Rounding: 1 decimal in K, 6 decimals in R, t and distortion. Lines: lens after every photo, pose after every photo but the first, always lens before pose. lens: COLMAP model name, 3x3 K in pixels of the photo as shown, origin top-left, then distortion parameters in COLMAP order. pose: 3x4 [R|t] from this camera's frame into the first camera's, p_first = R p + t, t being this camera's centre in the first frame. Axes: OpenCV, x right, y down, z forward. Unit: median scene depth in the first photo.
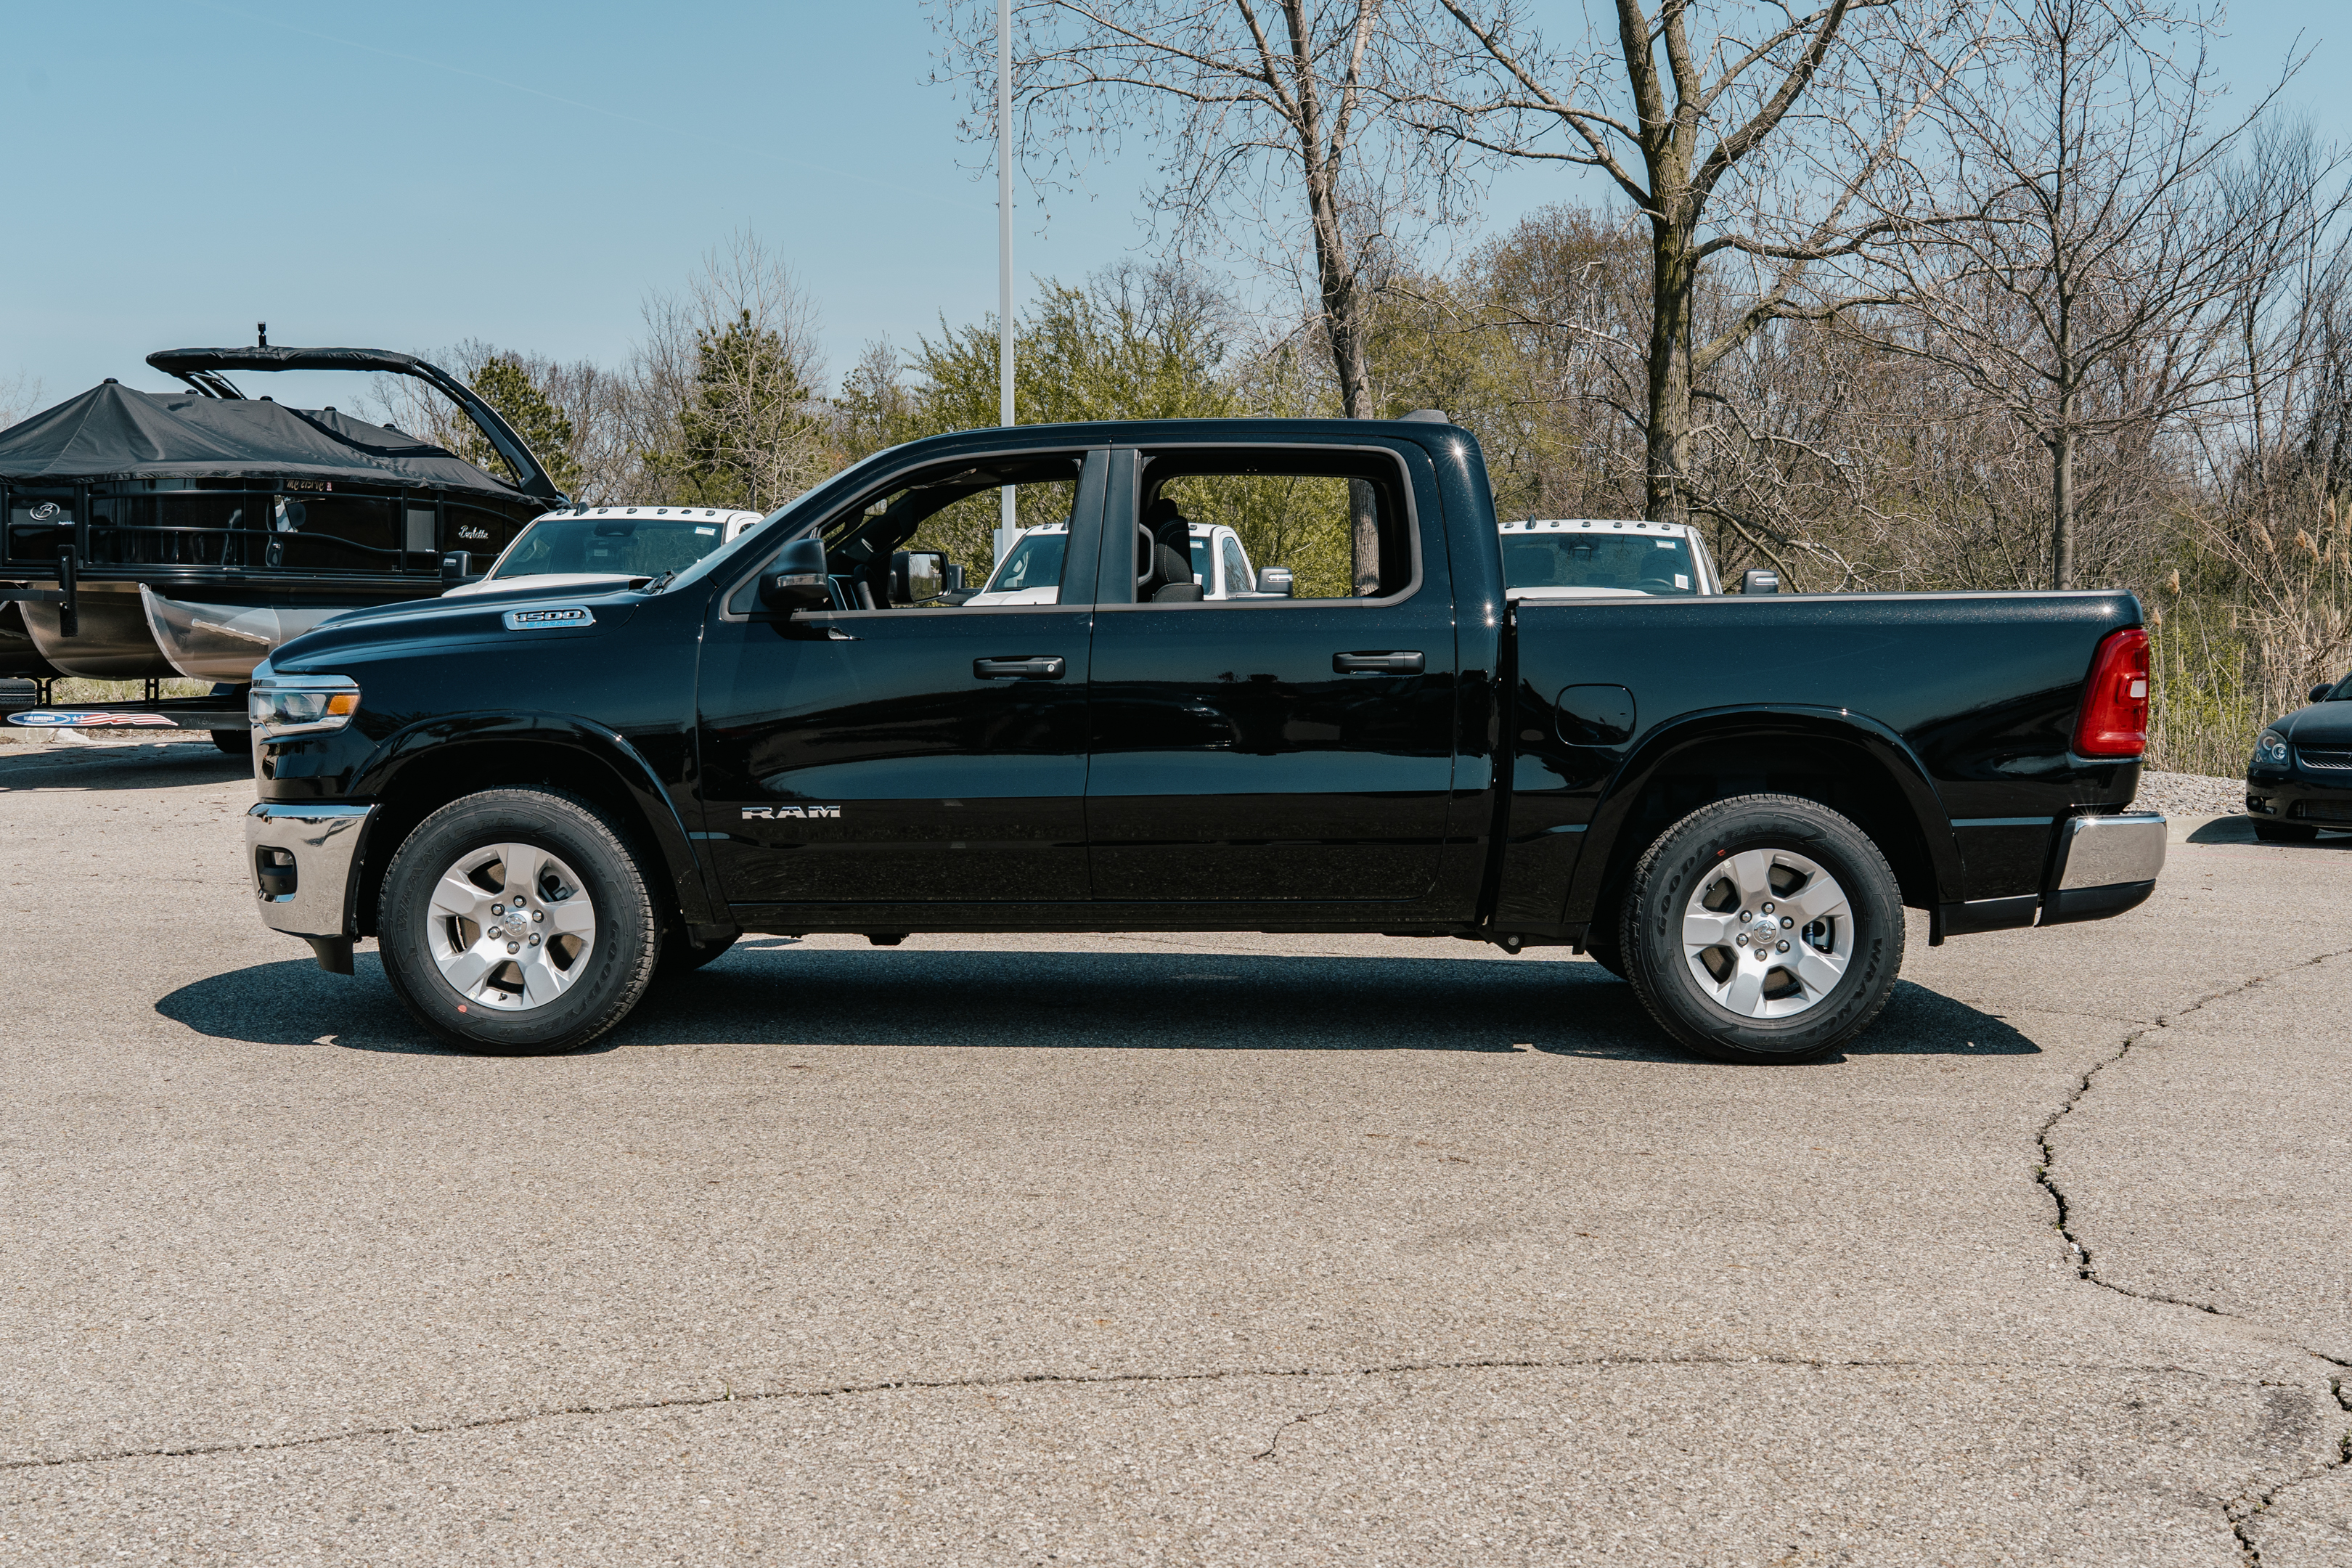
lens RADIAL K [[2768.1, 0, 1176.0], [0, 2768.1, 784.0], [0, 0, 1]] dist [-0.007403, -0.013957]
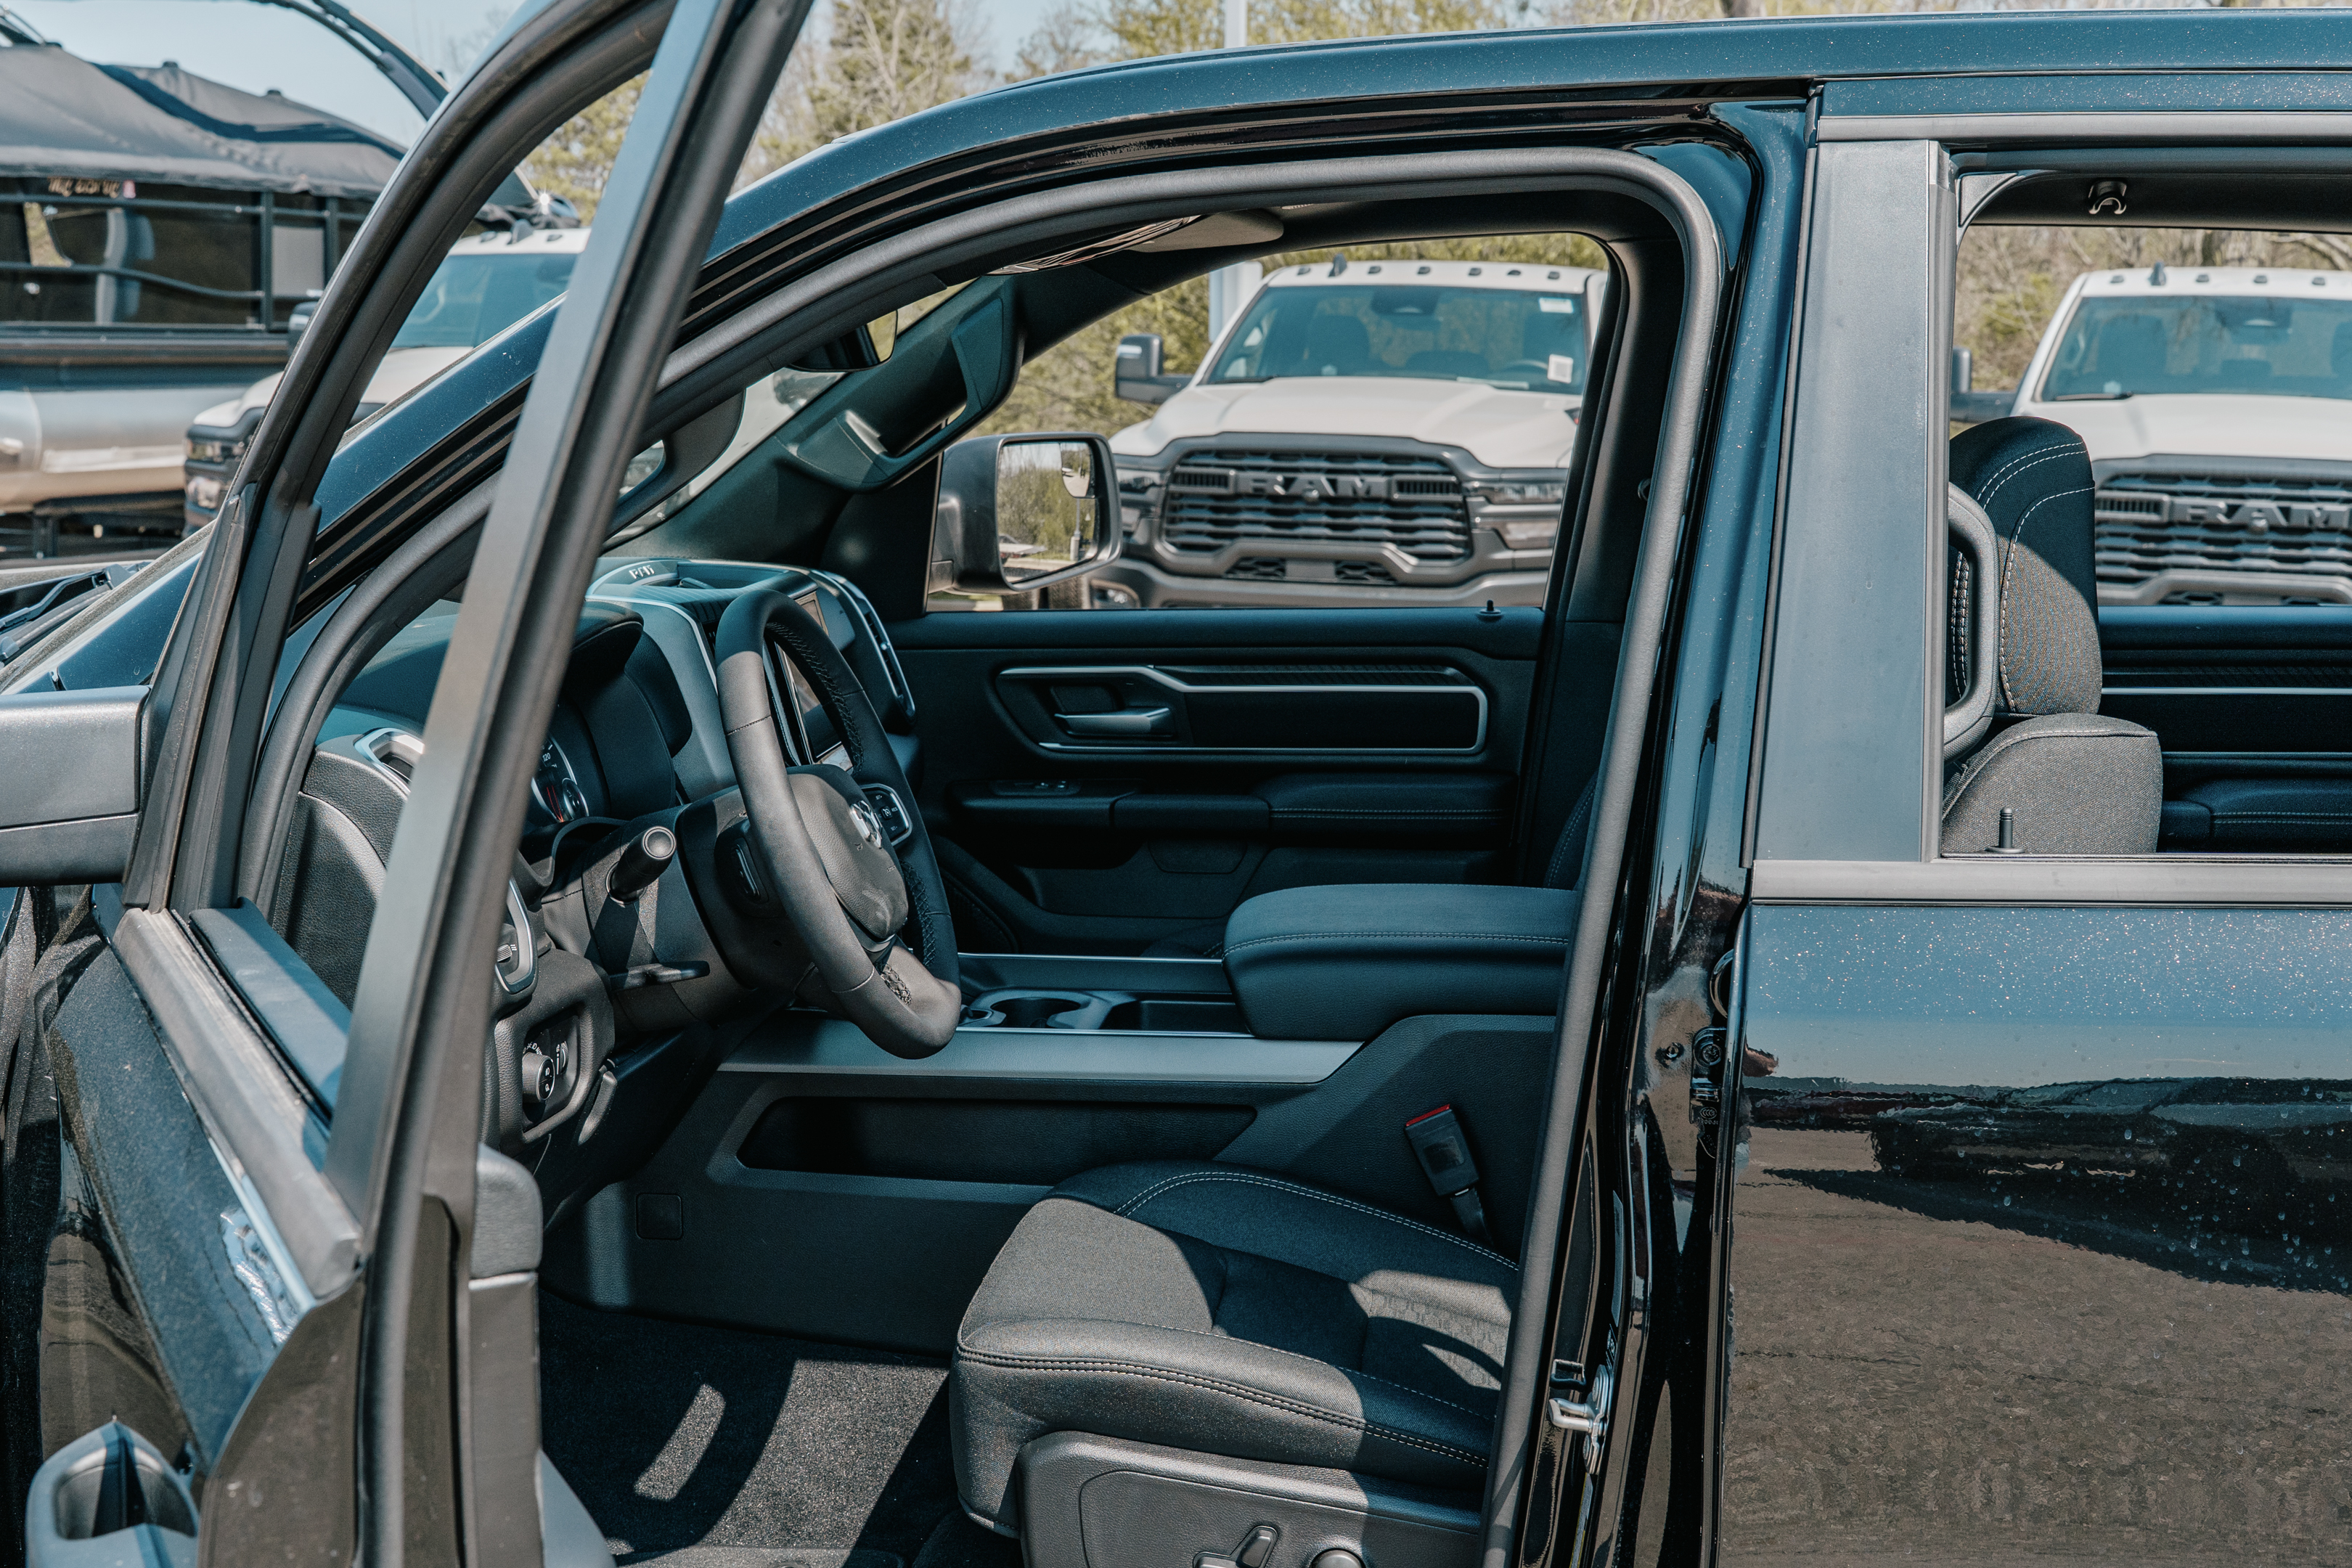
lens RADIAL K [[3200.7, 0, 1176.0], [0, 3200.7, 784.0], [0, 0, 1]] dist [-0.003921, 0.003961]
pose [[0.997382, 0.020634, -0.069304, -0.022002], [-0.015079, 0.996701, 0.079744, -0.034521], [0.070721, -0.078490, 0.994403, 0.285476]]
